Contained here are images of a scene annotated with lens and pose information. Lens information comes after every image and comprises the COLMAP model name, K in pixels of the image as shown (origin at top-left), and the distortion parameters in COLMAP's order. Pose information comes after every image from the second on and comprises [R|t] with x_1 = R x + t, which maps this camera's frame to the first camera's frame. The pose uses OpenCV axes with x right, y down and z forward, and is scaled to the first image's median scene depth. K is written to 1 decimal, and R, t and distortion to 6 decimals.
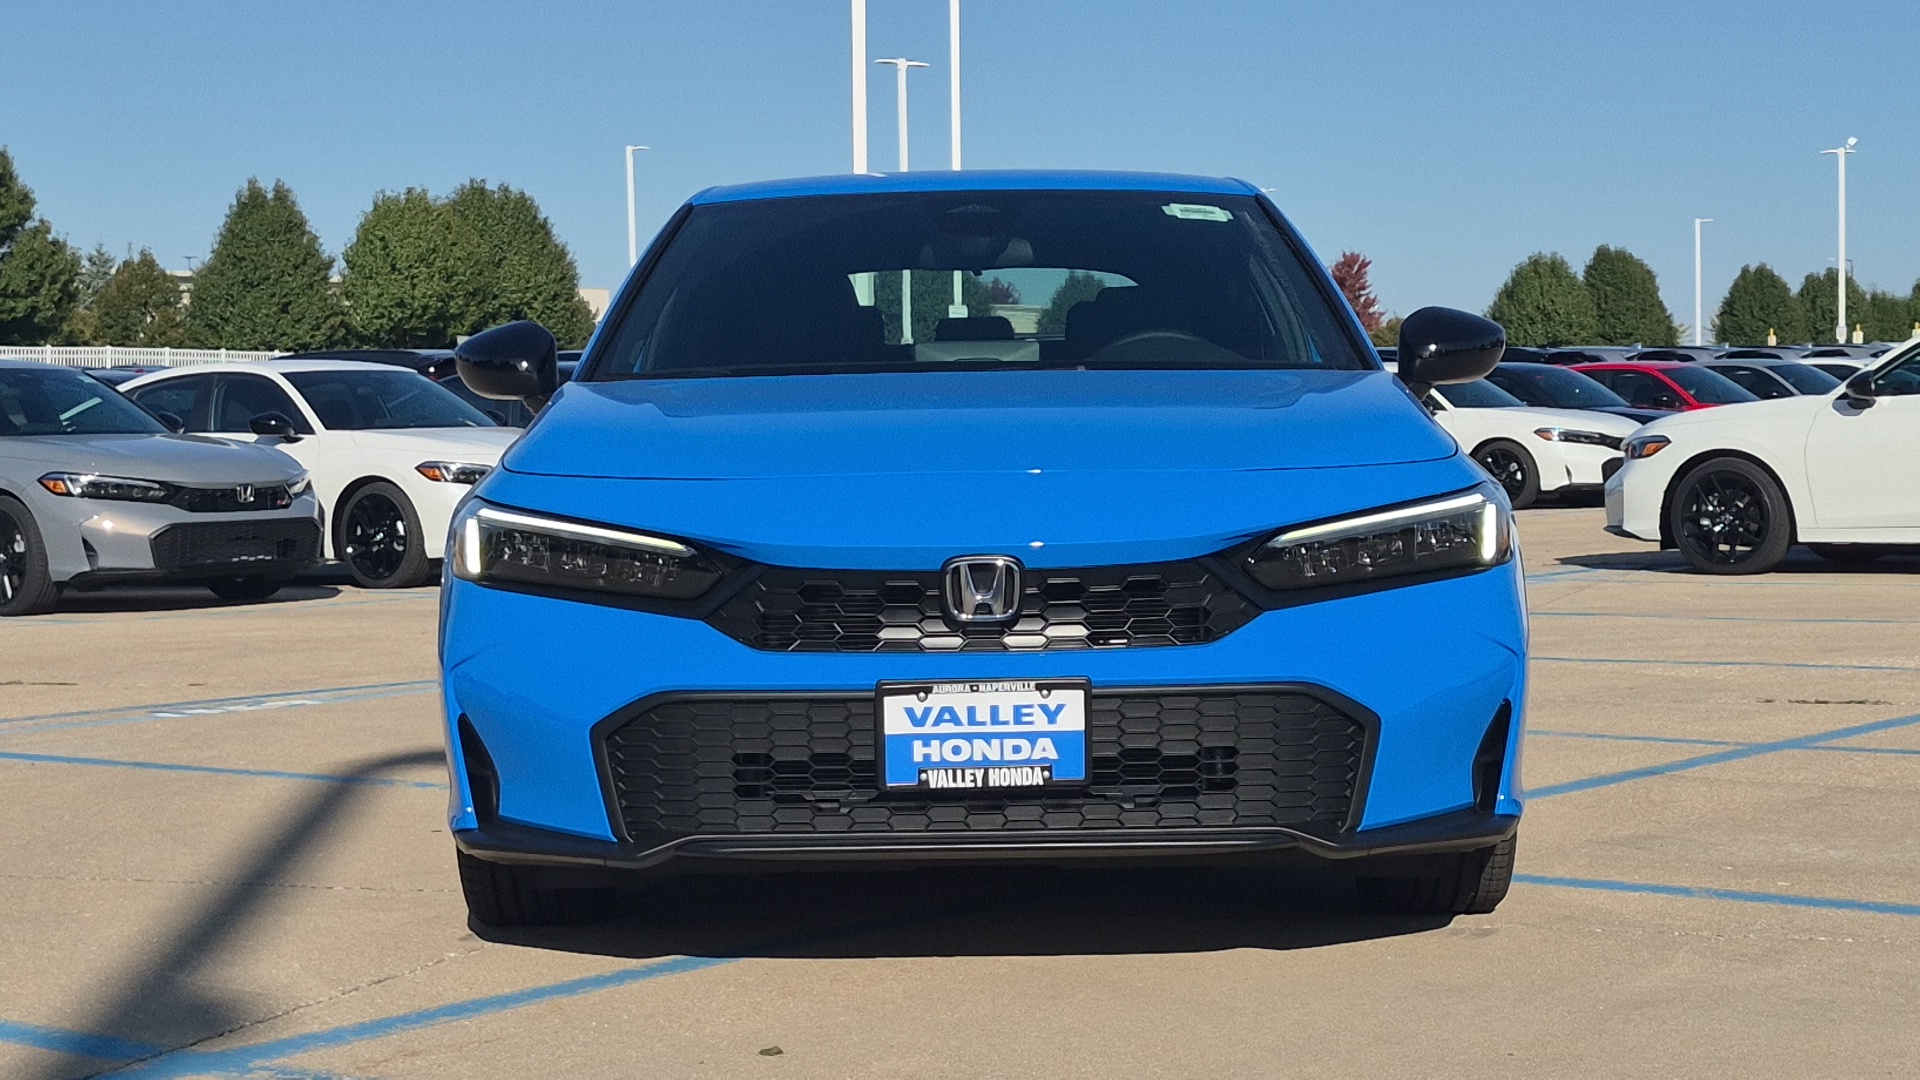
lens RADIAL K [[3271.0, 0, 927.3], [0, 3271.0, 557.2], [0, 0, 1]] dist [0.125220, -0.181979]
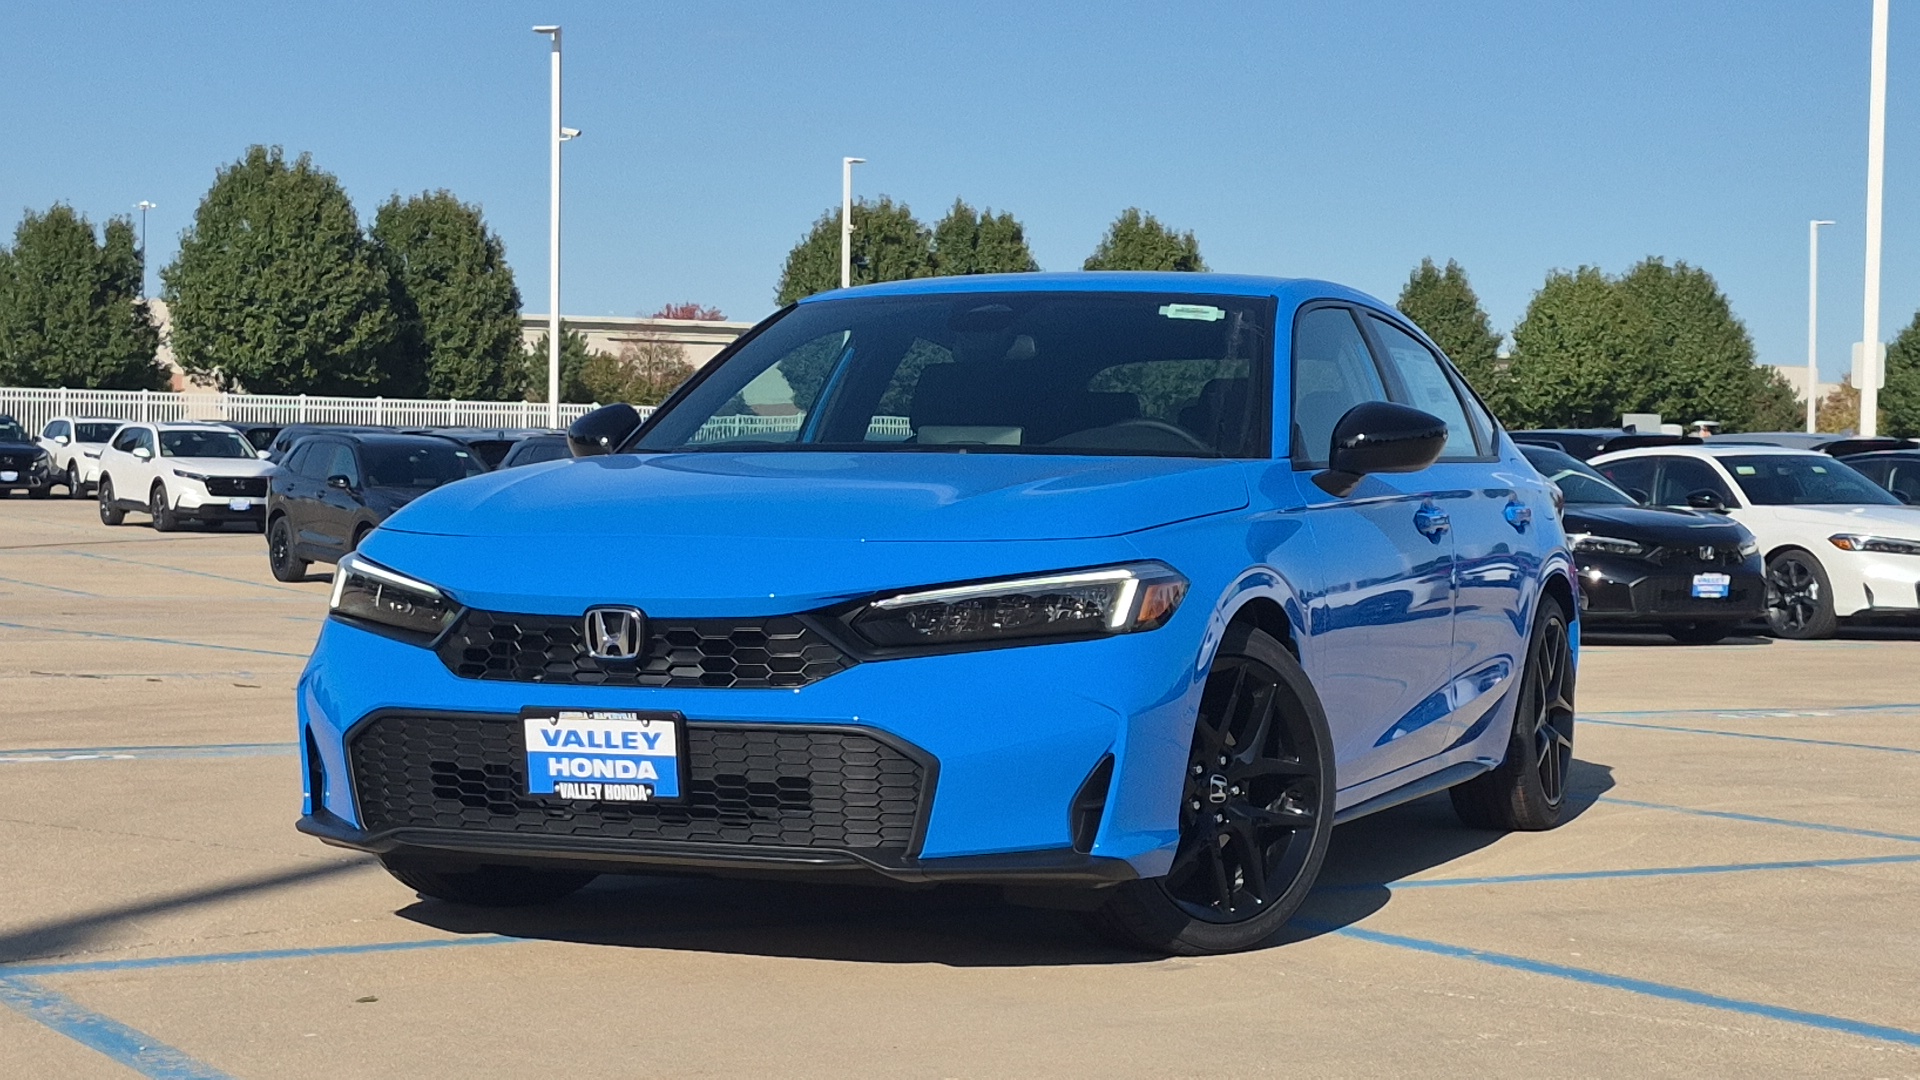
lens RADIAL K [[3271.0, 0, 927.3], [0, 3271.0, 557.2], [0, 0, 1]] dist [0.125220, -0.181979]
pose [[0.929823, 0.030936, -0.366704, 0.554199], [-0.039390, 0.999102, -0.015593, -0.003893], [0.365892, 0.028943, 0.930207, -0.066466]]
